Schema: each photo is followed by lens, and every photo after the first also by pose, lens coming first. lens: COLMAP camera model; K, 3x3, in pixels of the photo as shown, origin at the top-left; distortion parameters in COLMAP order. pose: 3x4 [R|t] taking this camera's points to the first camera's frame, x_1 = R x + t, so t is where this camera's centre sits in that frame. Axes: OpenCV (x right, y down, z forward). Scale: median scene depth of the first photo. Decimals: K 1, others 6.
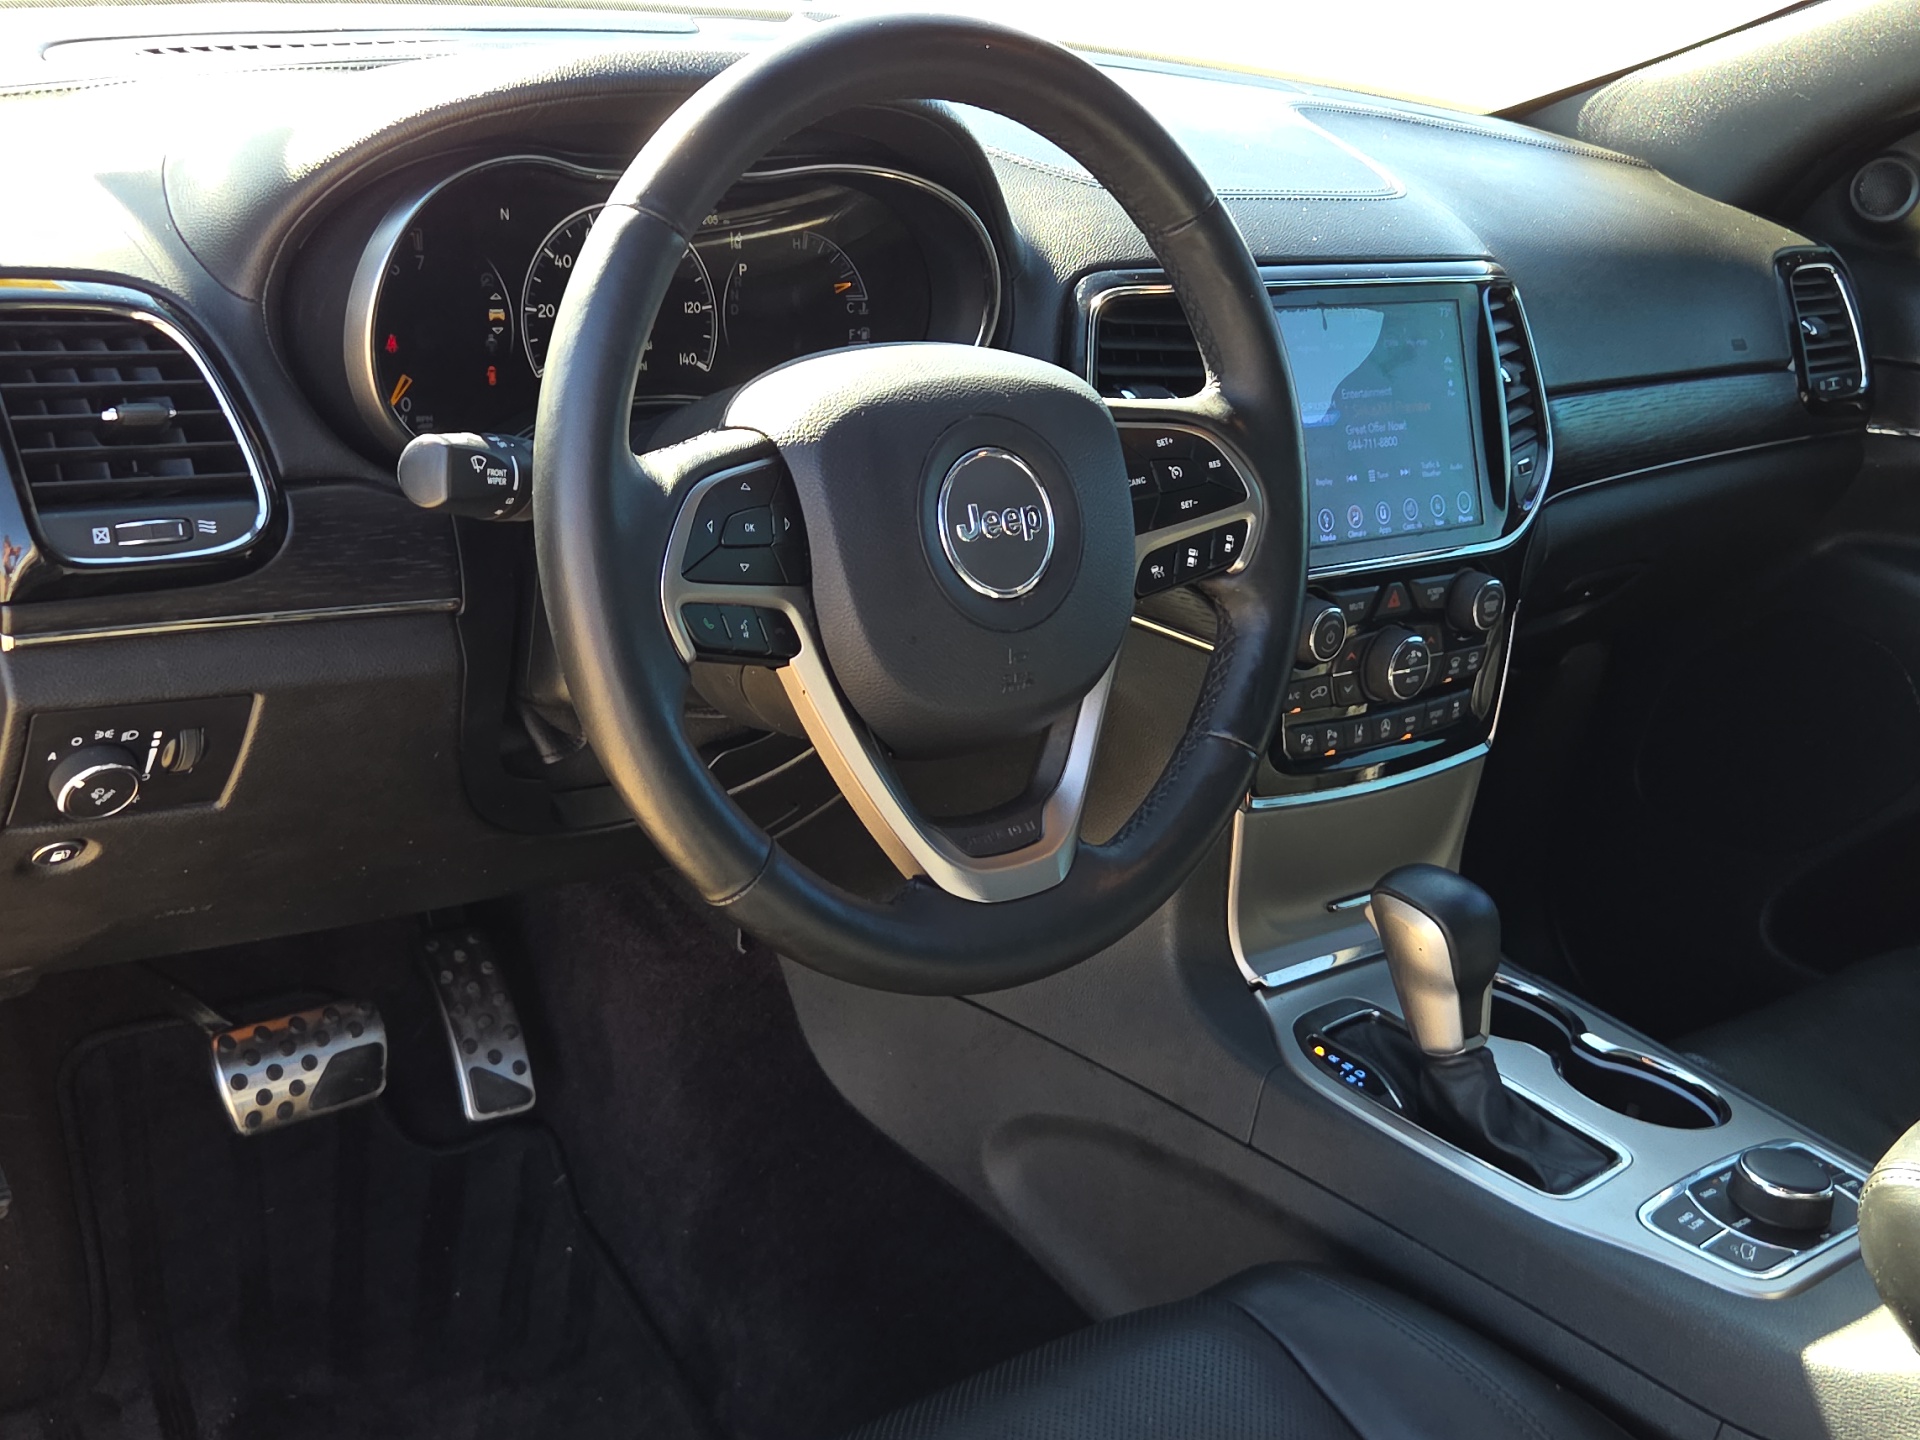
lens RADIAL K [[2321.3, 0, 961.4], [0, 2321.3, 688.3], [0, 0, 1]] dist [0.071210, -0.000070]
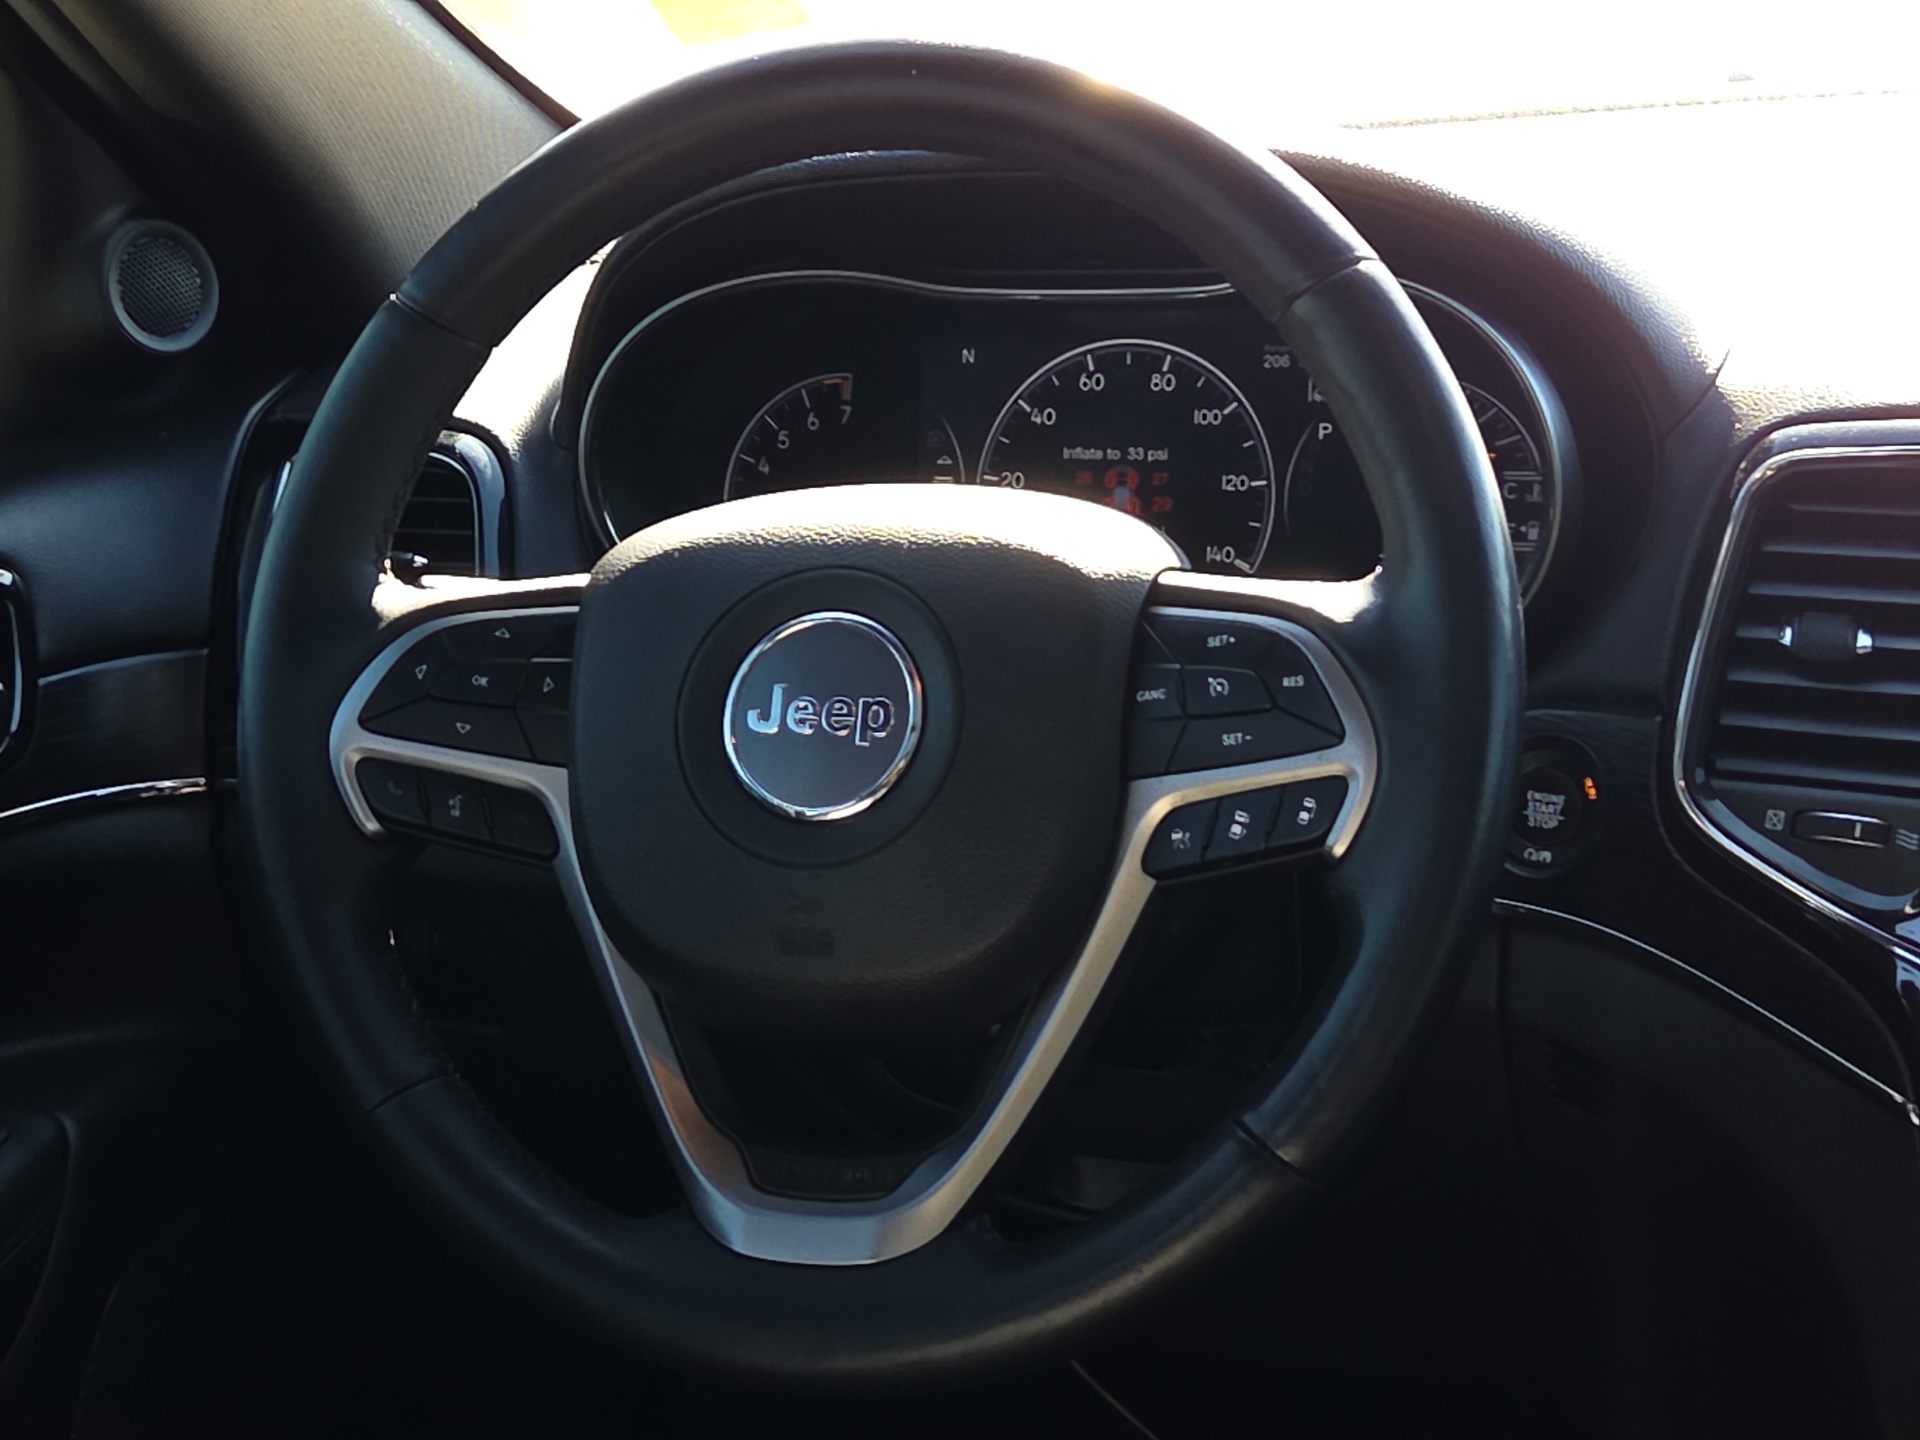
lens RADIAL K [[3851.0, 0, 926.3], [0, 3851.0, 679.9], [0, 0, 1]] dist [0.182385, -0.552643]
pose [[0.479142, 0.029656, -0.877236, 0.905038], [-0.193912, 0.978311, -0.072841, -0.002089], [0.856050, 0.205008, 0.474500, 0.395127]]
